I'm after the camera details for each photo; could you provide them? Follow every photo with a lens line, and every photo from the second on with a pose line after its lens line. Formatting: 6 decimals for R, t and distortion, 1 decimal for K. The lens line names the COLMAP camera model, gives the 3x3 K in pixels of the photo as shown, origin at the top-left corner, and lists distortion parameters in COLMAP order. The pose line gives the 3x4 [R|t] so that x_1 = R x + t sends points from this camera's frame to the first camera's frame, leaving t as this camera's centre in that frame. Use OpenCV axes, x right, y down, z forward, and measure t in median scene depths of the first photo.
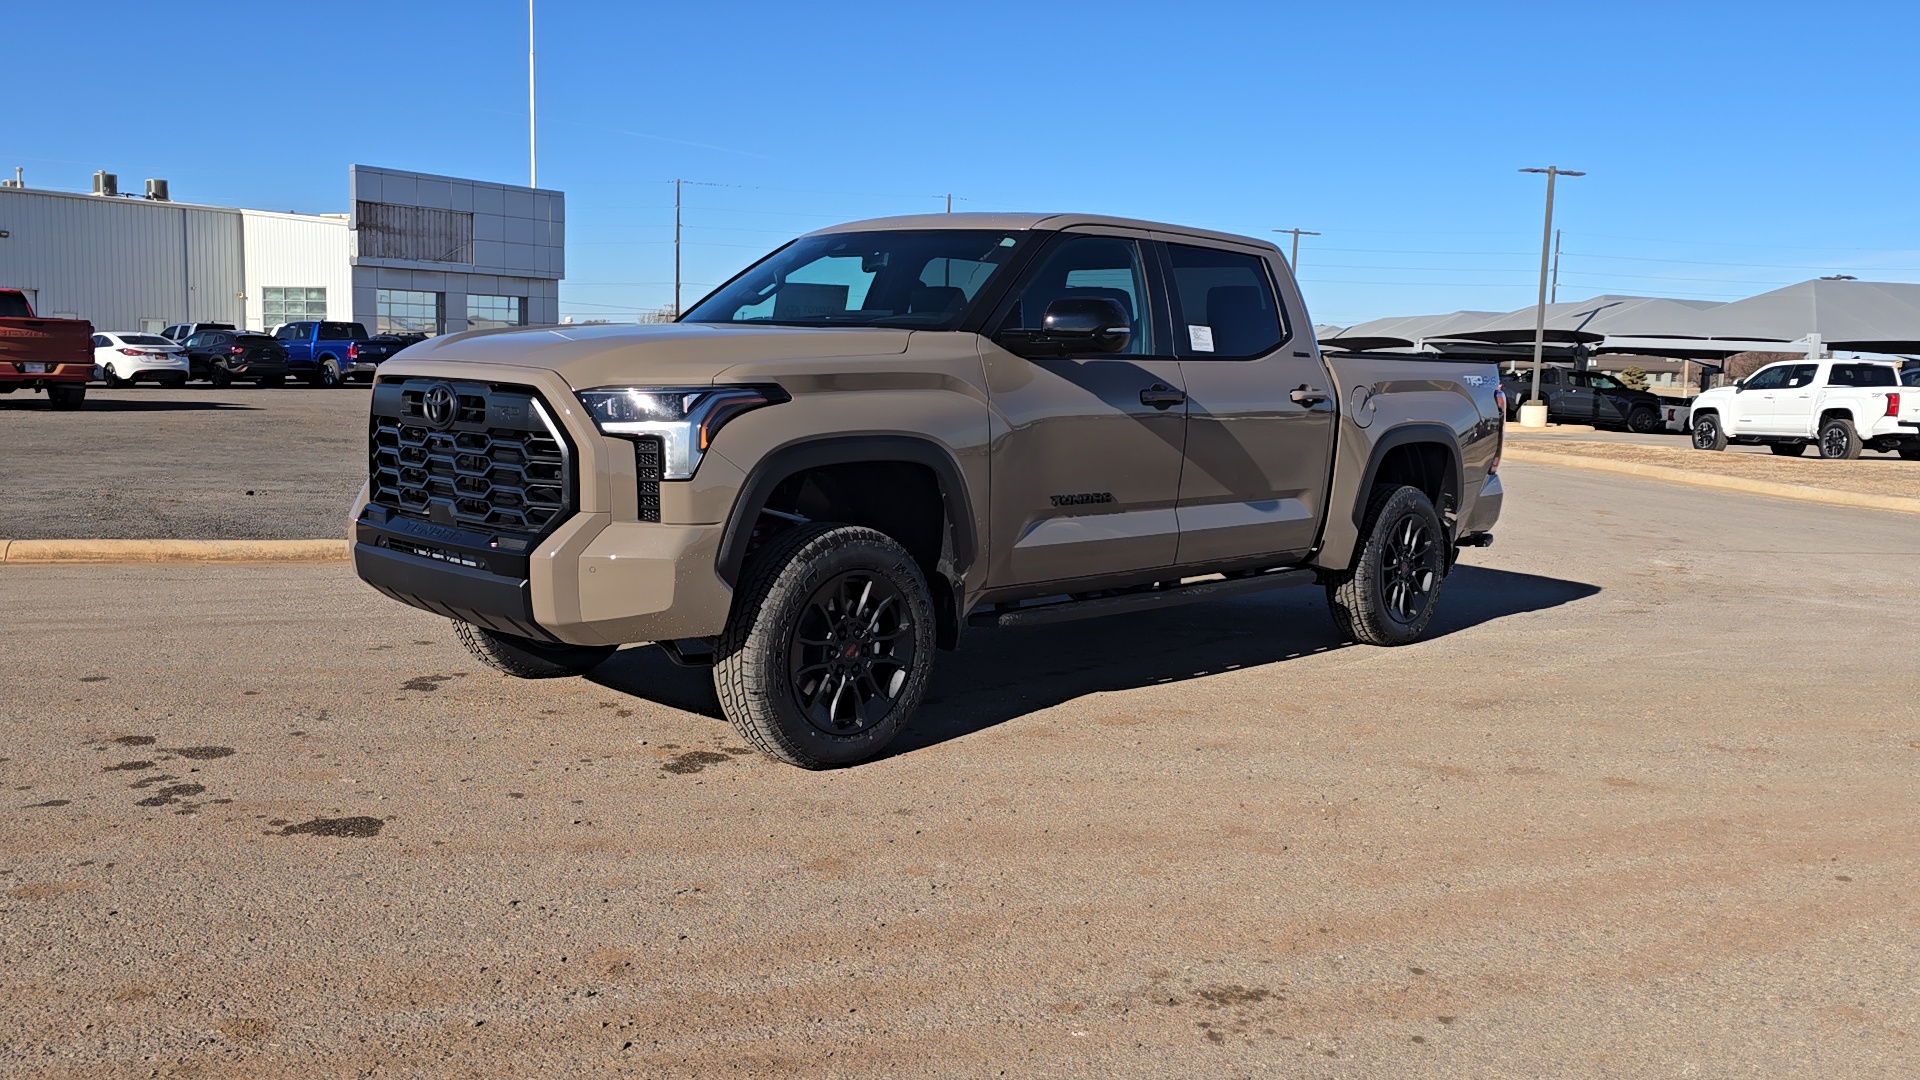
lens RADIAL K [[1596.4, 0, 956.9], [0, 1596.4, 542.6], [0, 0, 1]] dist [0.000375, -0.002989]
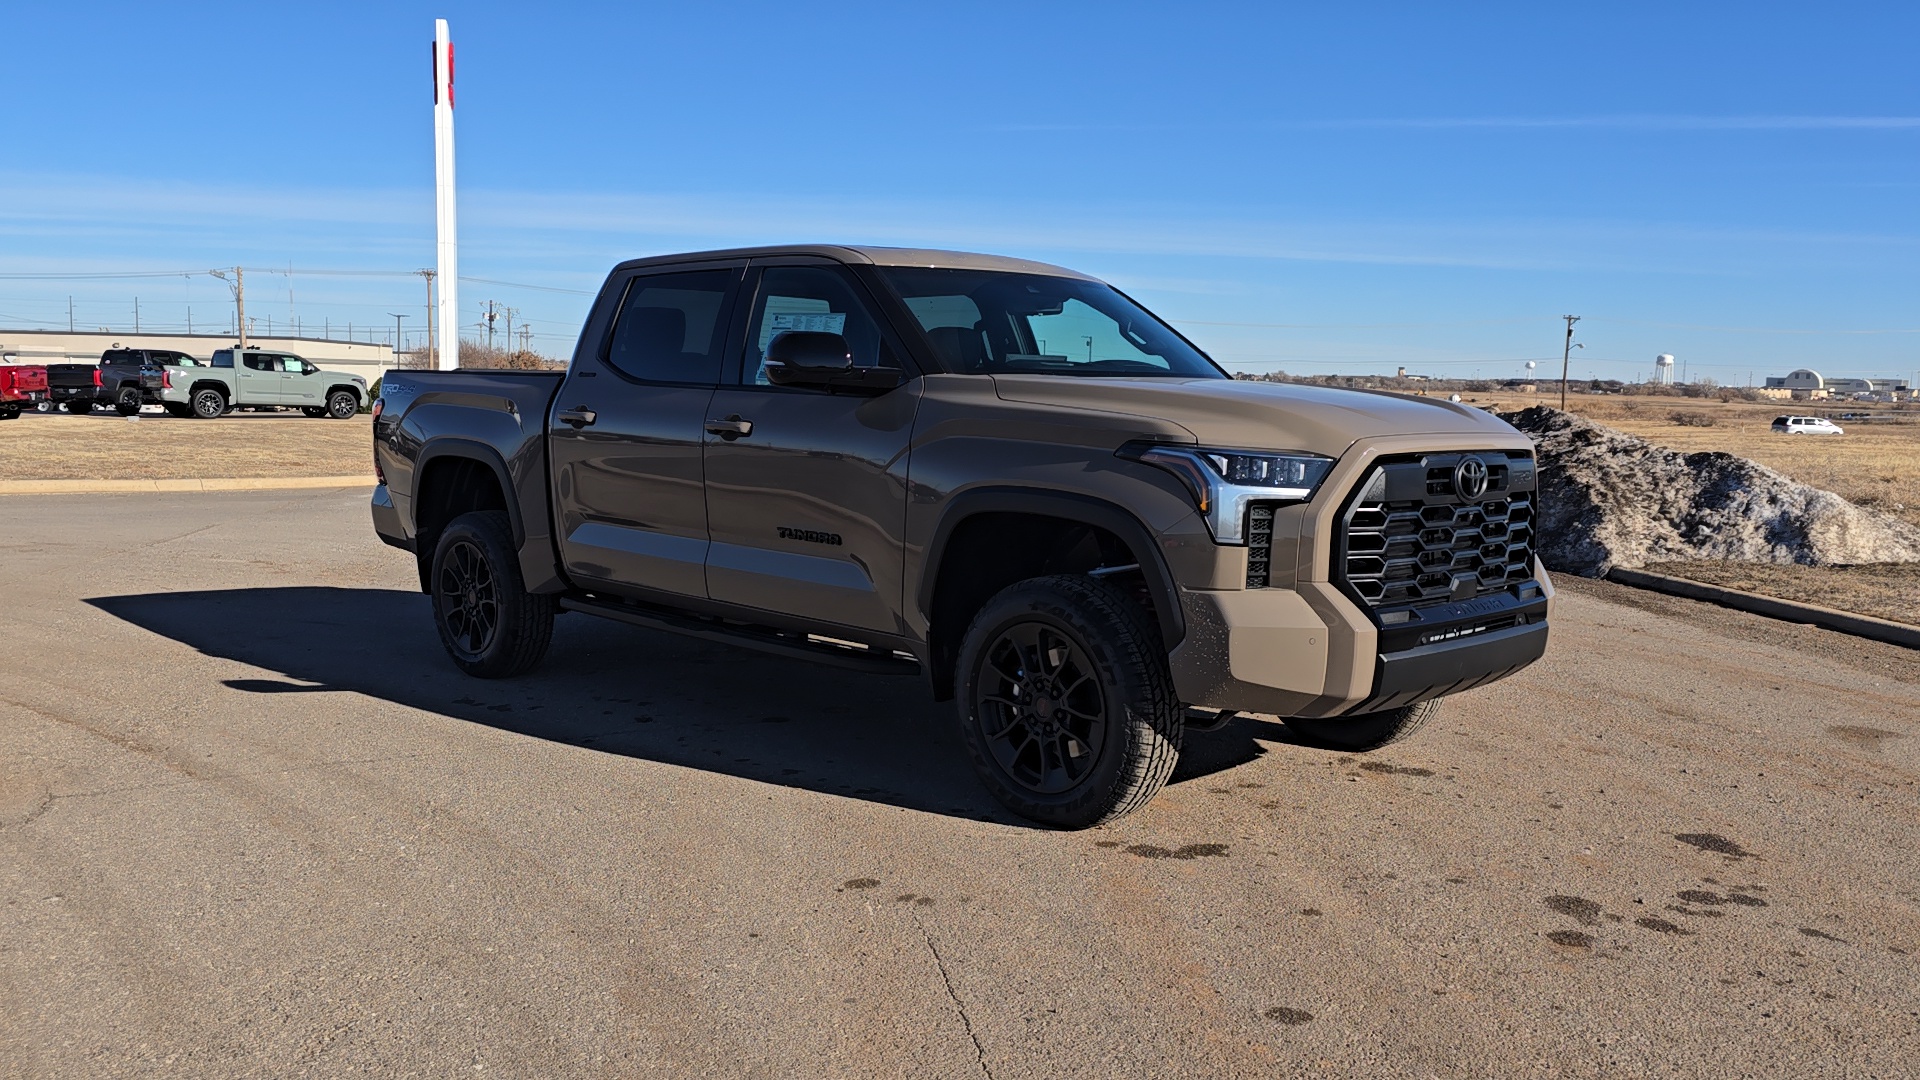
lens RADIAL K [[1596.4, 0, 959.6], [0, 1596.4, 541.3], [0, 0, 1]] dist [0.000375, -0.002989]
pose [[0.017254, -0.132348, 0.991053, -1.253904], [0.097732, 0.986677, 0.130062, -0.198420], [-0.995063, 0.094613, 0.029959, 1.236377]]
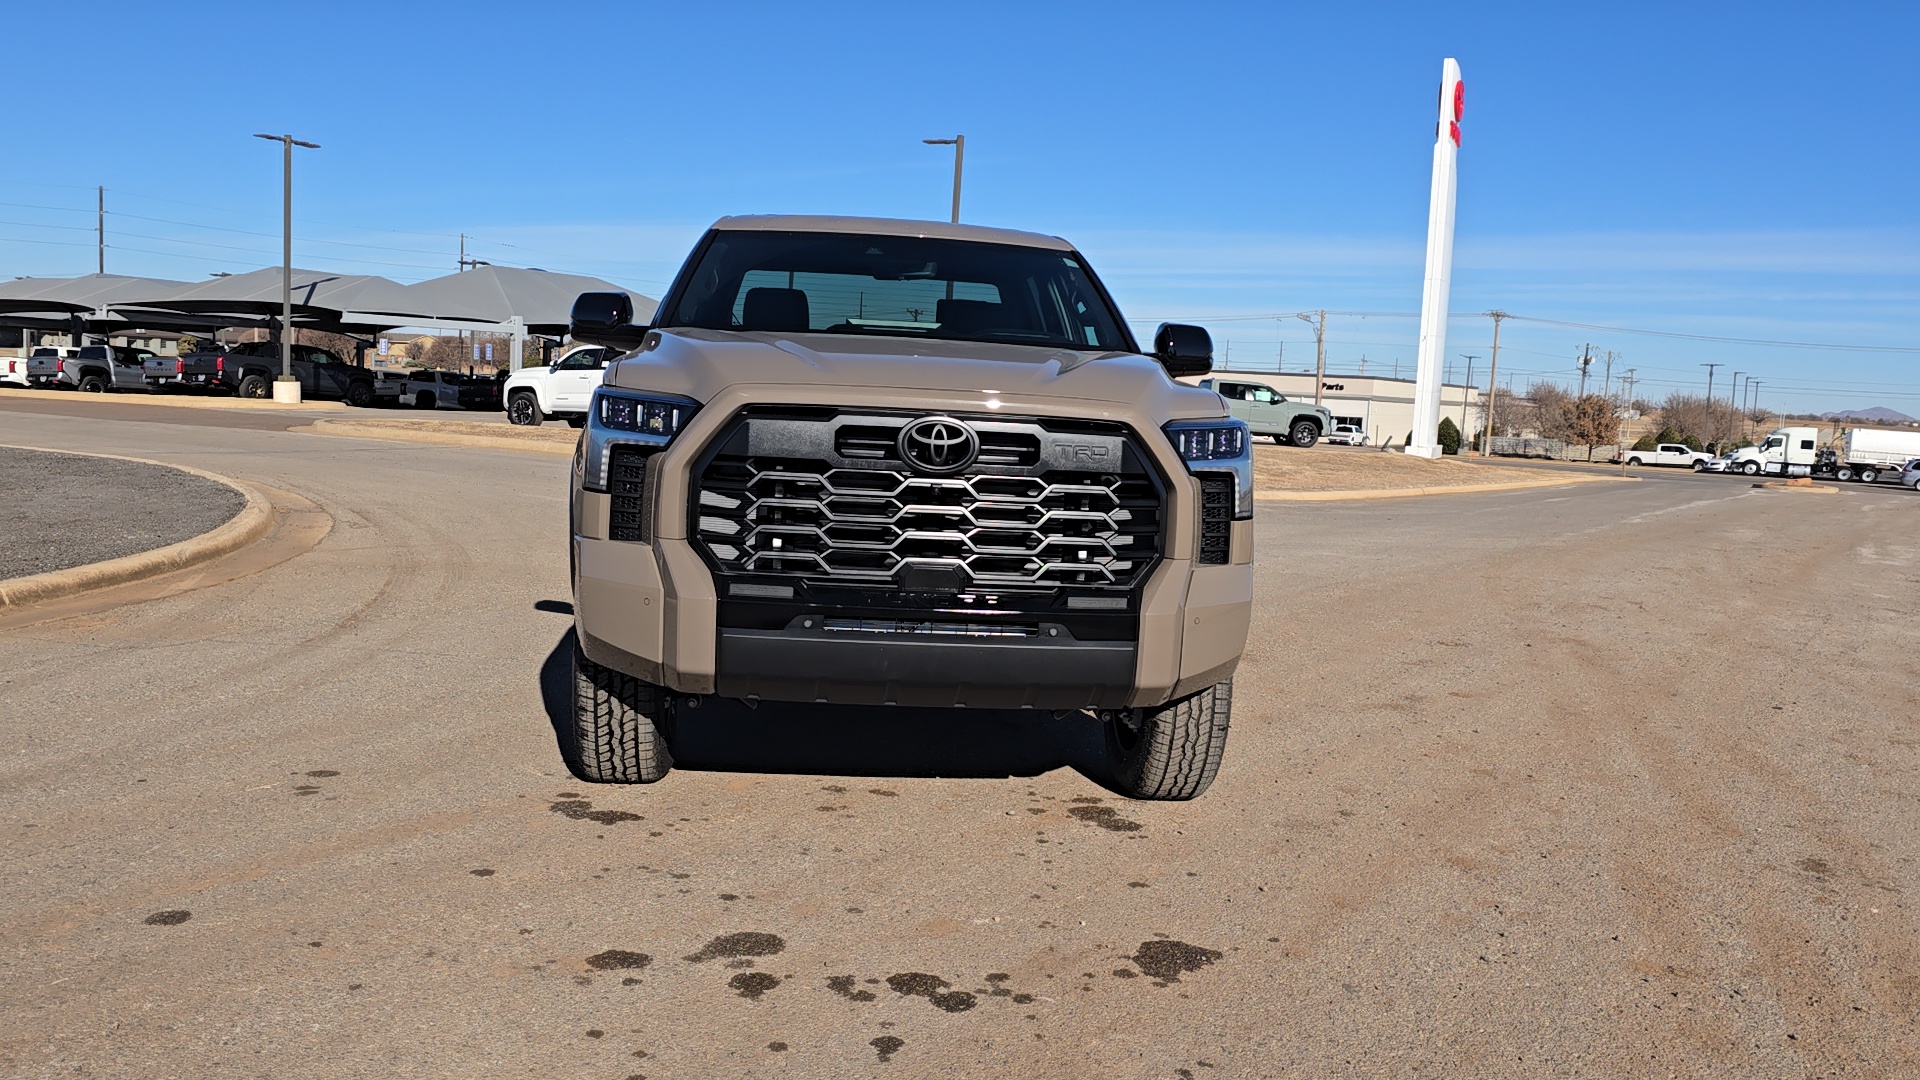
lens RADIAL K [[1596.4, 0, 952.3], [0, 1596.4, 541.3], [0, 0, 1]] dist [0.000375, -0.002989]
pose [[0.643918, -0.074262, 0.761482, -0.902849], [0.059593, 0.997123, 0.046851, -0.071672], [-0.762770, 0.015211, 0.646491, 0.452750]]
